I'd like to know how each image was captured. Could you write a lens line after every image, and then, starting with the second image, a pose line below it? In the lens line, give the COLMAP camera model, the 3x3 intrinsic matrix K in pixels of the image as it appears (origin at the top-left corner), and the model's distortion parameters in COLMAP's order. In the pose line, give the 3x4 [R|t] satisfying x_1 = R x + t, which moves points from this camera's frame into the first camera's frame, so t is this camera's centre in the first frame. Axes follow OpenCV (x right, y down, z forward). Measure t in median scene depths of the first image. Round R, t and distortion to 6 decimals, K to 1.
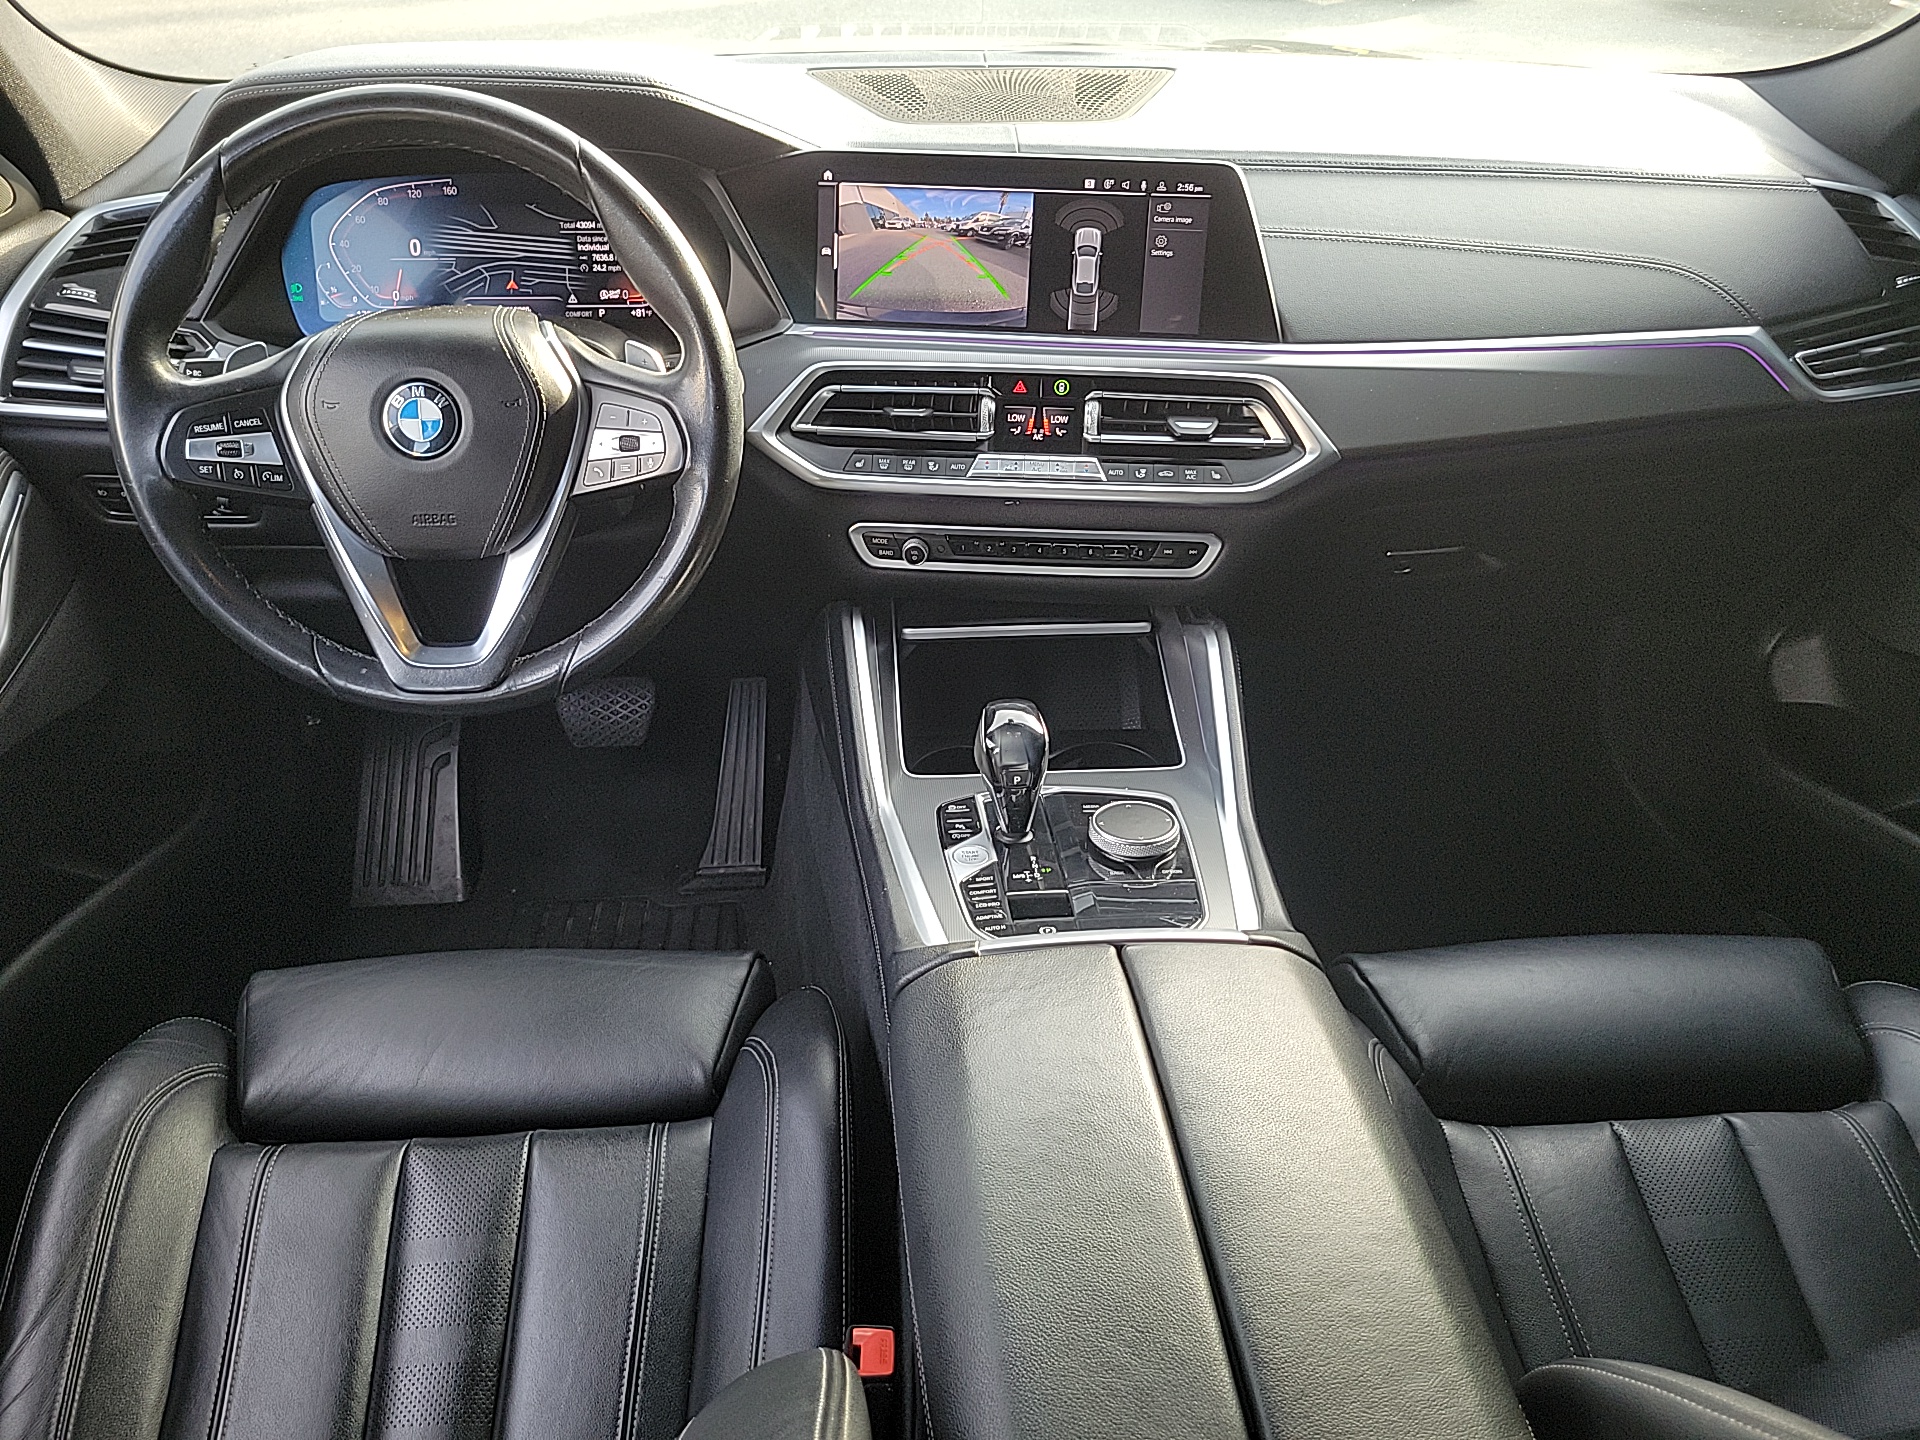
lens RADIAL K [[1465.0, 0, 960.0], [0, 1465.0, 720.0], [0, 0, 1]] dist [0.027738, -0.016025]
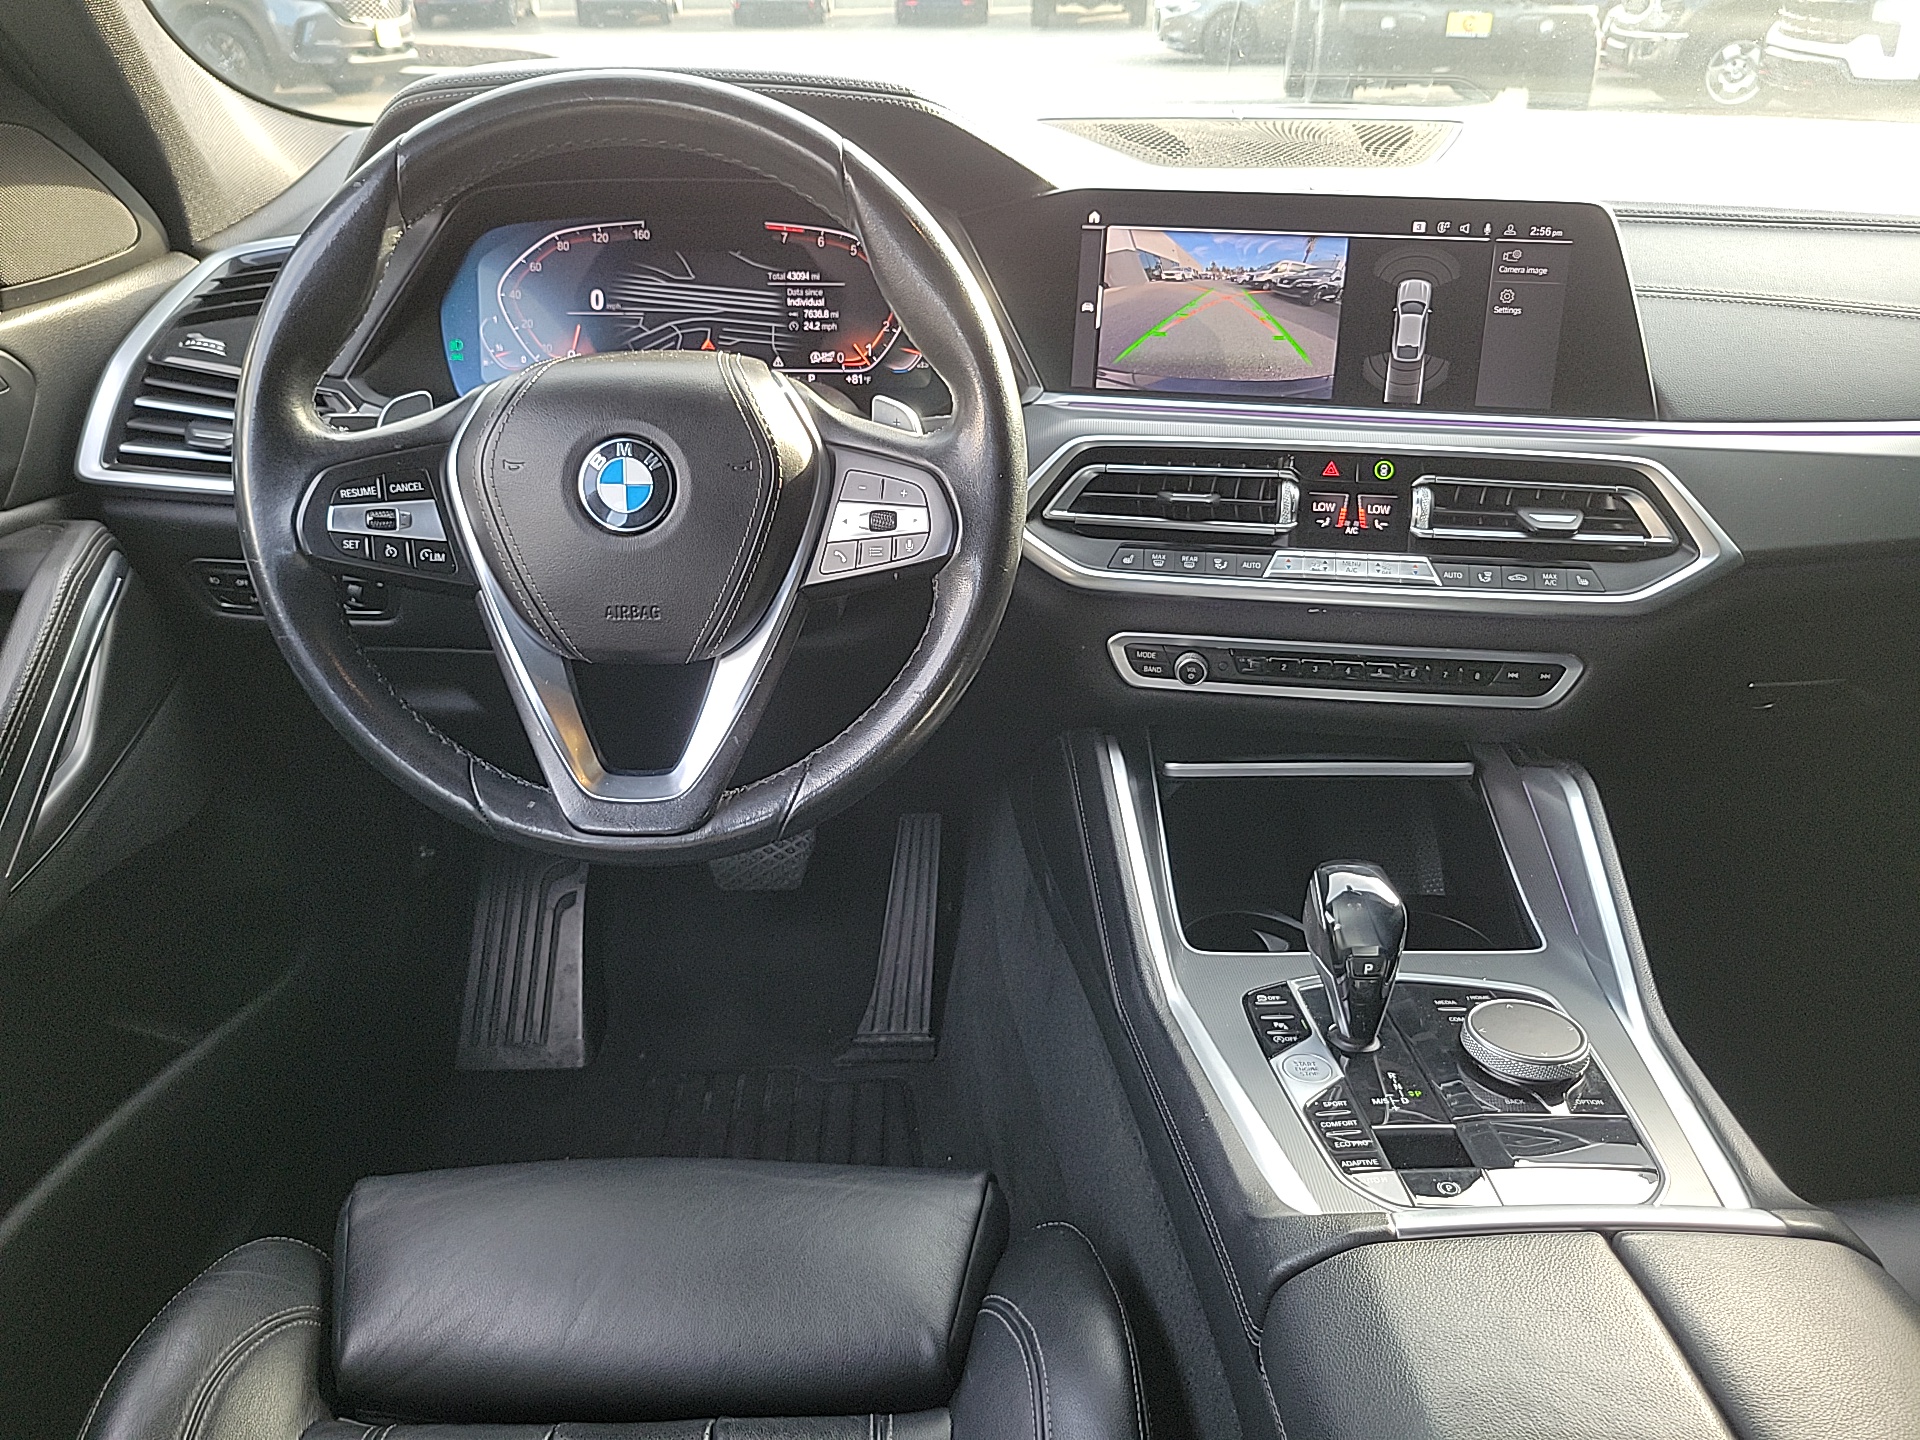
lens RADIAL K [[1465.0, 0, 960.0], [0, 1465.0, 720.0], [0, 0, 1]] dist [0.027738, -0.016025]
pose [[0.998866, 0.022482, -0.041955, -0.126788], [-0.026066, 0.995875, -0.086911, -0.013802], [0.039828, 0.087907, 0.995332, 0.199805]]
